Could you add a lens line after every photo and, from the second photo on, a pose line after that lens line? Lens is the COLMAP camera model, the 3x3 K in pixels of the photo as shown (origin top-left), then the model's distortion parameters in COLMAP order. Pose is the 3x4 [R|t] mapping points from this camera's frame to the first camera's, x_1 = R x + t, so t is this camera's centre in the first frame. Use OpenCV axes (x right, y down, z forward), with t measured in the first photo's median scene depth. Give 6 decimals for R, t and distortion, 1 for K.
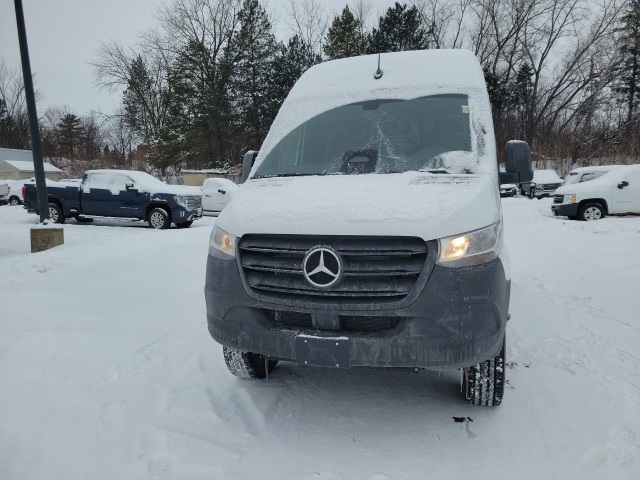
lens RADIAL K [[476.3, 0, 324.2], [0, 476.3, 238.1], [0, 0, 1]] dist [0.036196, -0.006115]
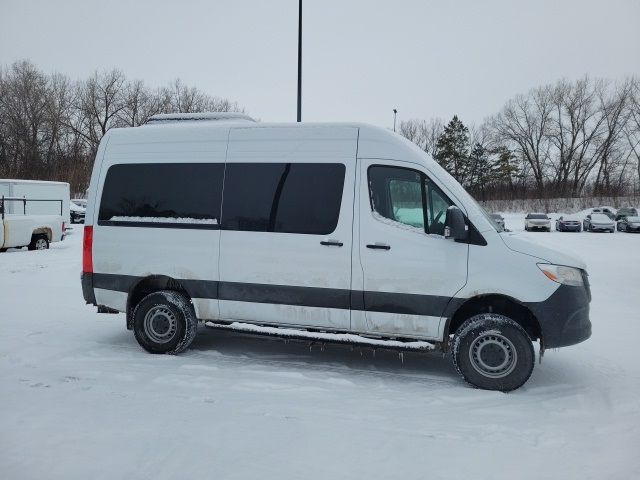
lens RADIAL K [[478.8, 0, 316.1], [0, 478.8, 229.2], [0, 0, 1]] dist [0.043389, -0.005282]
pose [[-0.014751, -0.005137, 0.999878, -1.605625], [0.085197, 0.996344, 0.006375, -0.202994], [-0.996255, 0.085280, -0.014259, 1.673472]]
